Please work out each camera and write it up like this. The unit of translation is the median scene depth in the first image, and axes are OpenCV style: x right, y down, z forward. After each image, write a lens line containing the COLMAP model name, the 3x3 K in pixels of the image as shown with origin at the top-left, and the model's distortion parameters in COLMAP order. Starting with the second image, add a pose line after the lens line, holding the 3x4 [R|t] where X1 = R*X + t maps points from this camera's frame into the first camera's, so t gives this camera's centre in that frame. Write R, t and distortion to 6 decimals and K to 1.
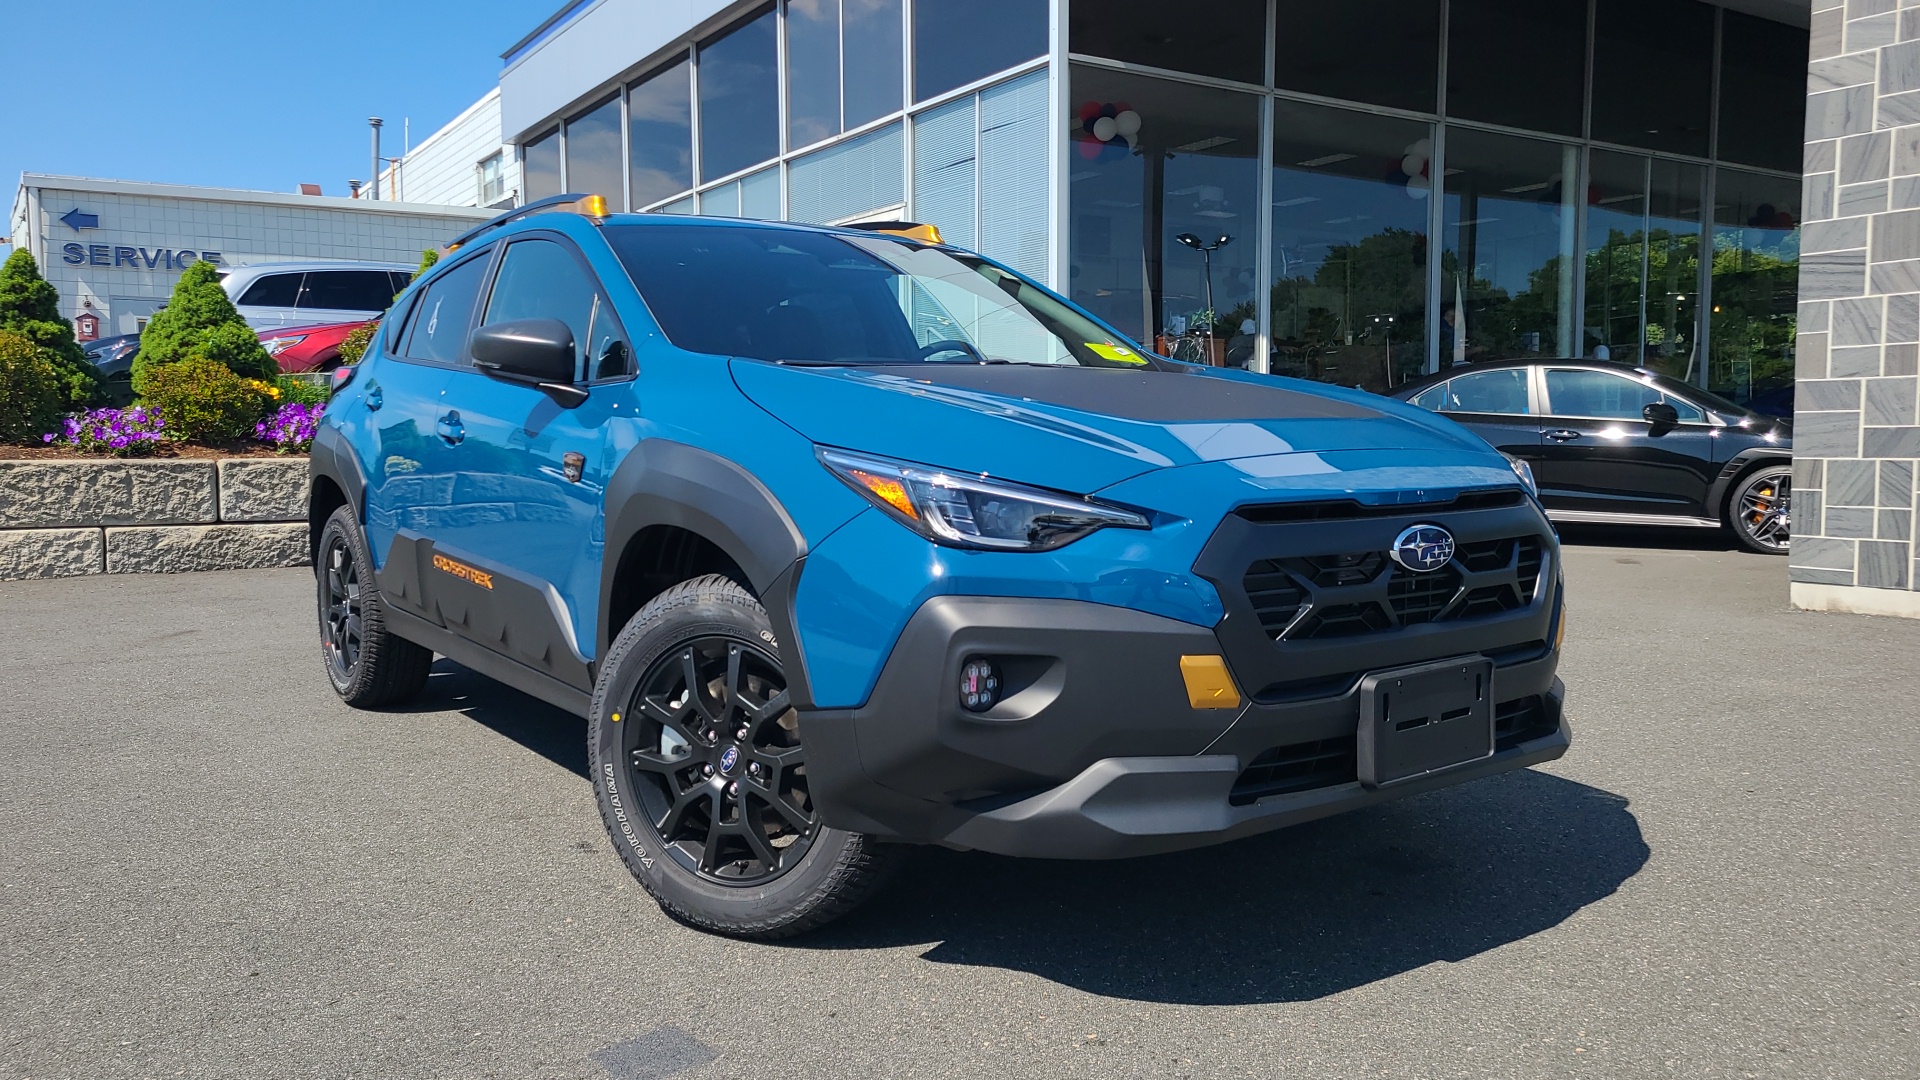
lens RADIAL K [[1426.1, 0, 936.8], [0, 1426.1, 557.9], [0, 0, 1]] dist [0.048682, -0.035259]
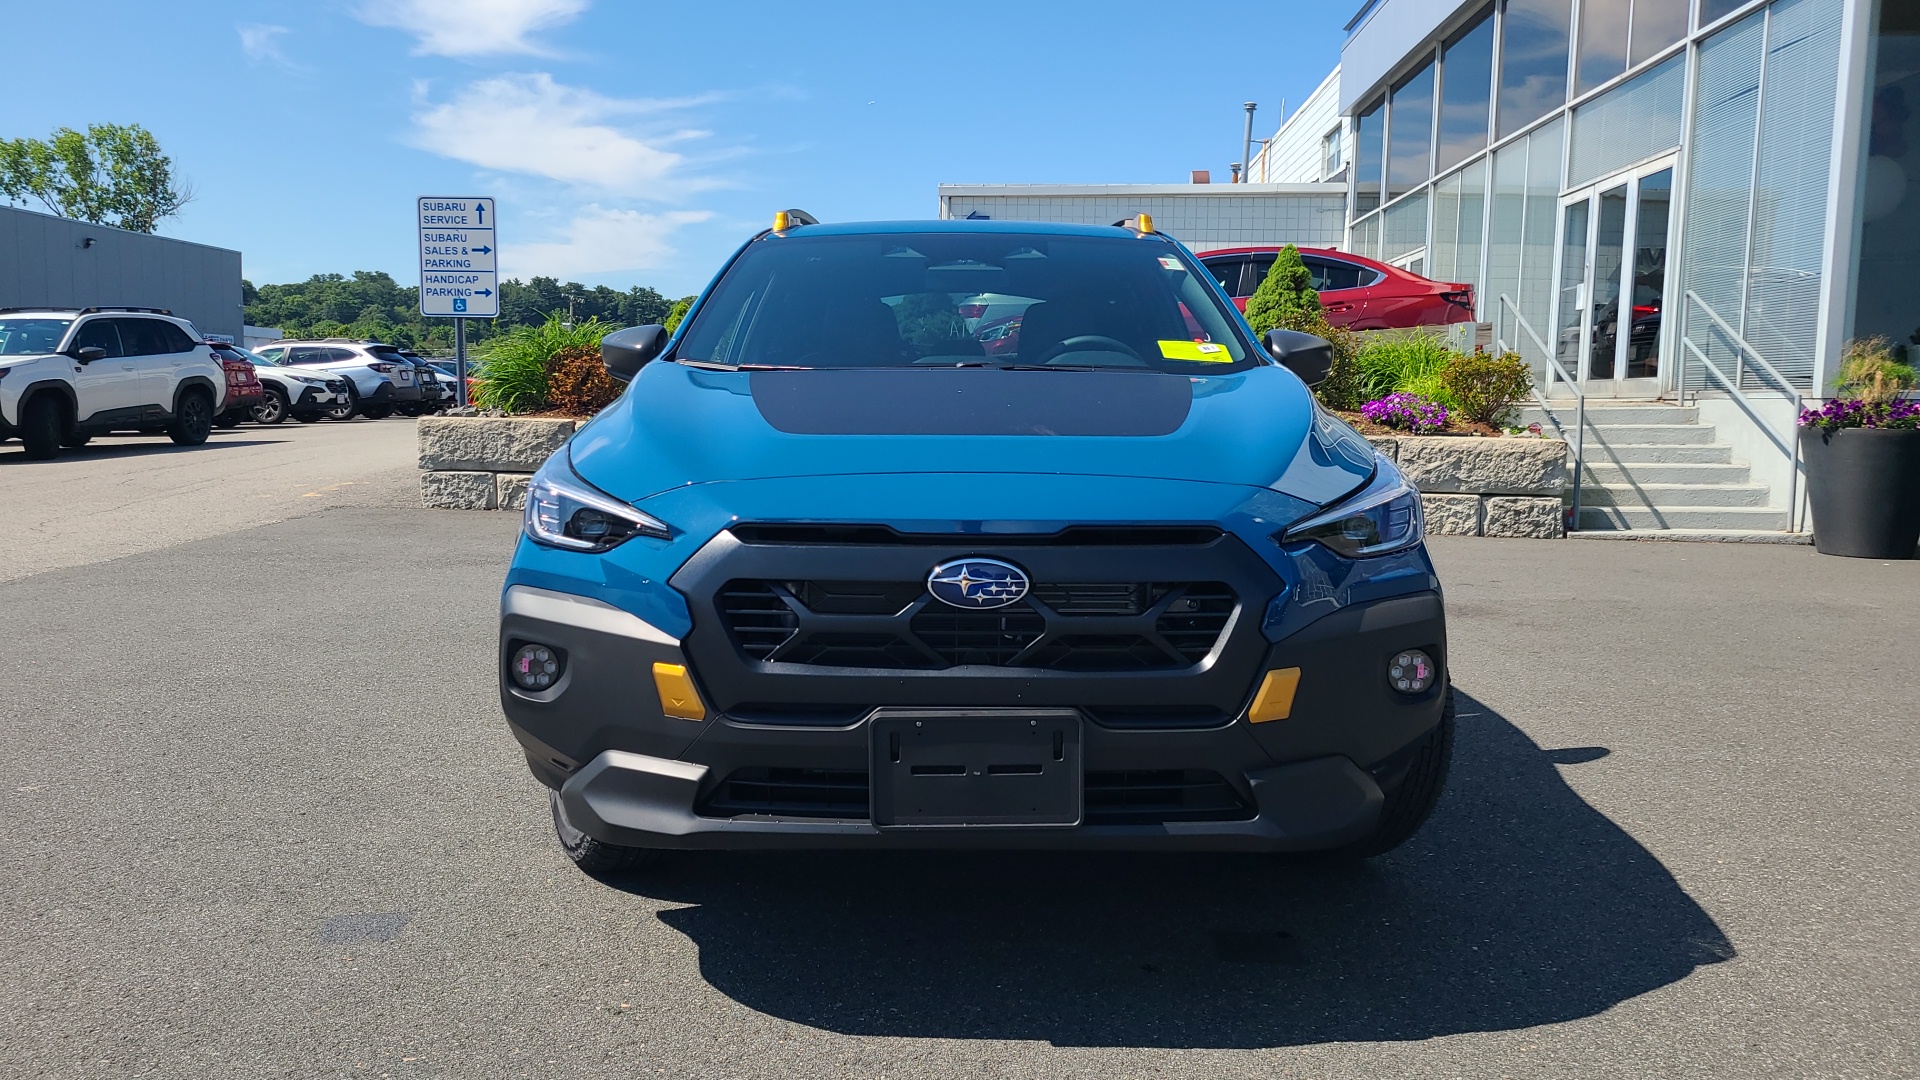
lens RADIAL K [[1426.1, 0, 948.7], [0, 1426.1, 561.8], [0, 0, 1]] dist [0.048682, -0.035259]
pose [[0.809379, 0.082175, -0.581510, 0.312049], [-0.067789, 0.996616, 0.046483, -0.022569], [0.583362, 0.001798, 0.812210, 0.091183]]
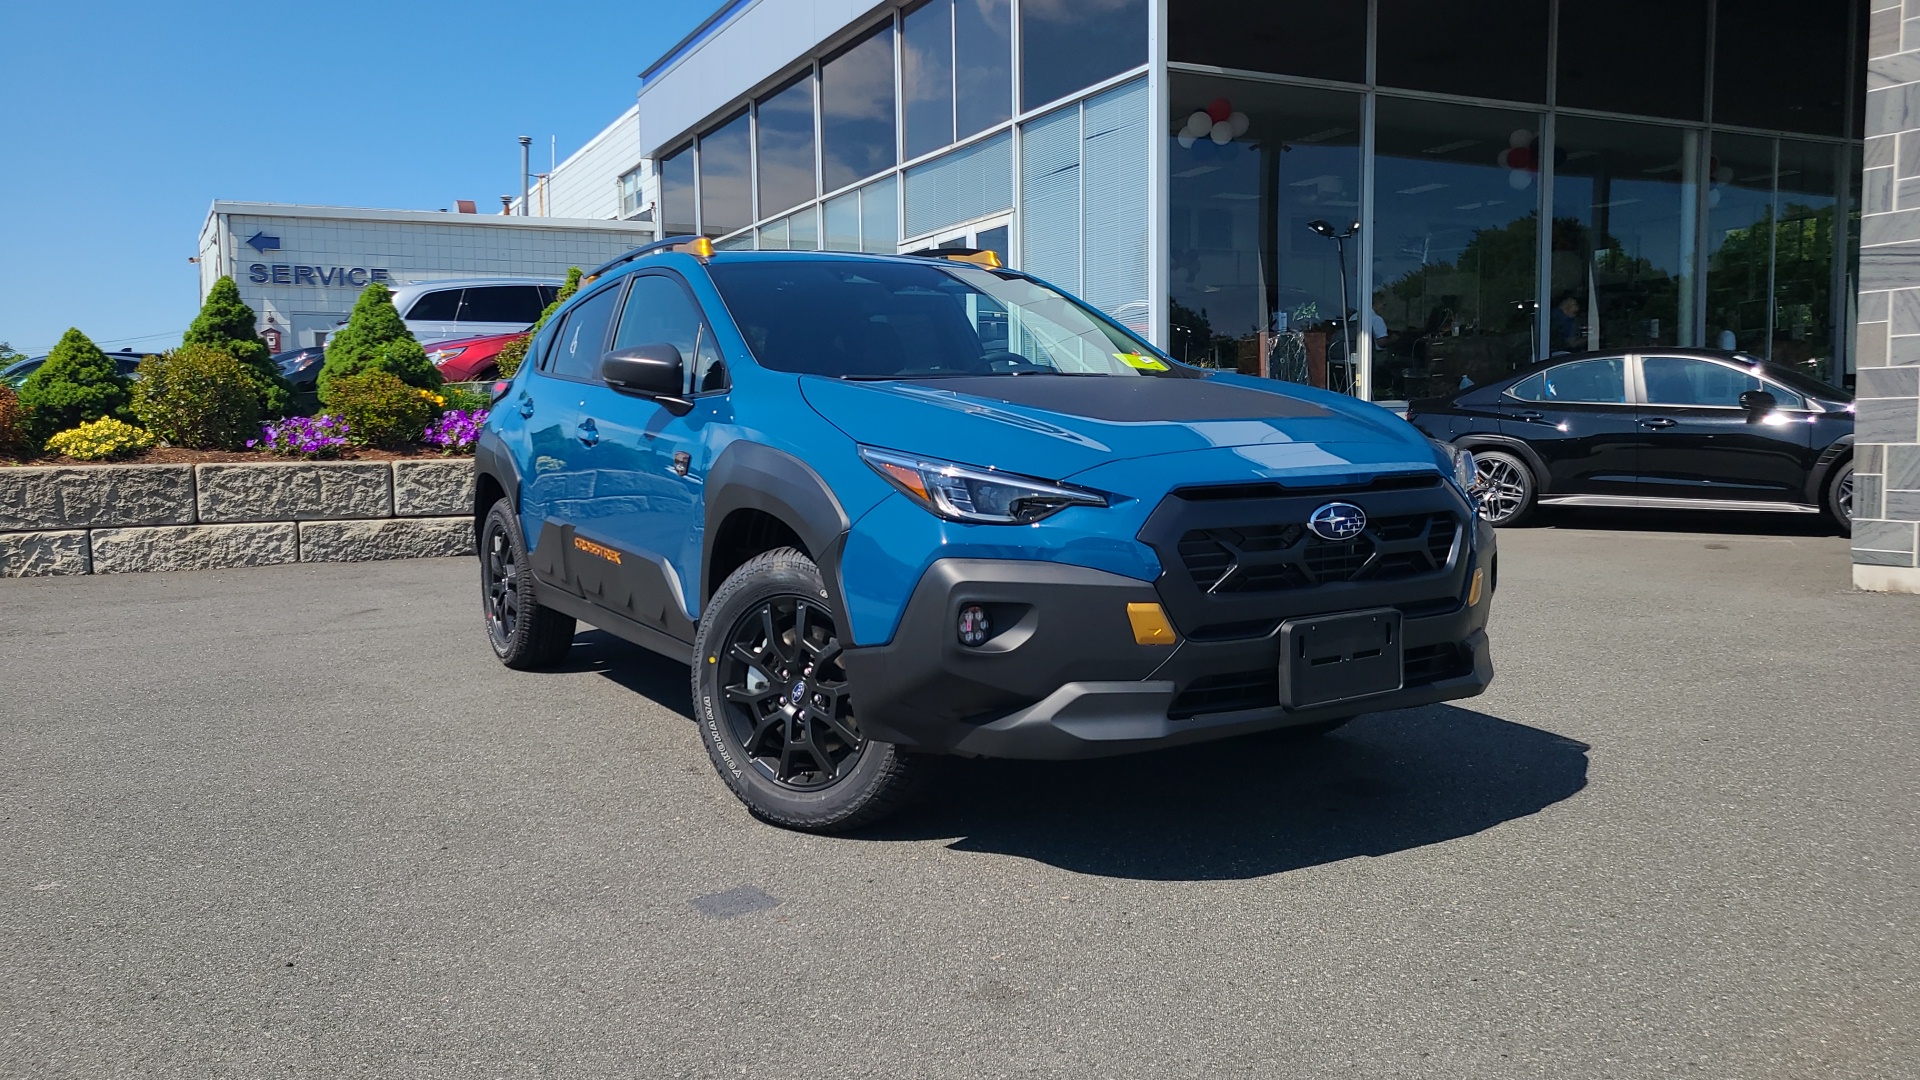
lens RADIAL K [[1426.1, 0, 926.6], [0, 1426.1, 564.2], [0, 0, 1]] dist [0.048682, -0.035259]
pose [[0.994981, -0.002698, -0.100027, 0.039143], [0.003480, 0.999965, 0.007642, 0.007244], [0.100003, -0.007952, 0.994955, -0.103209]]
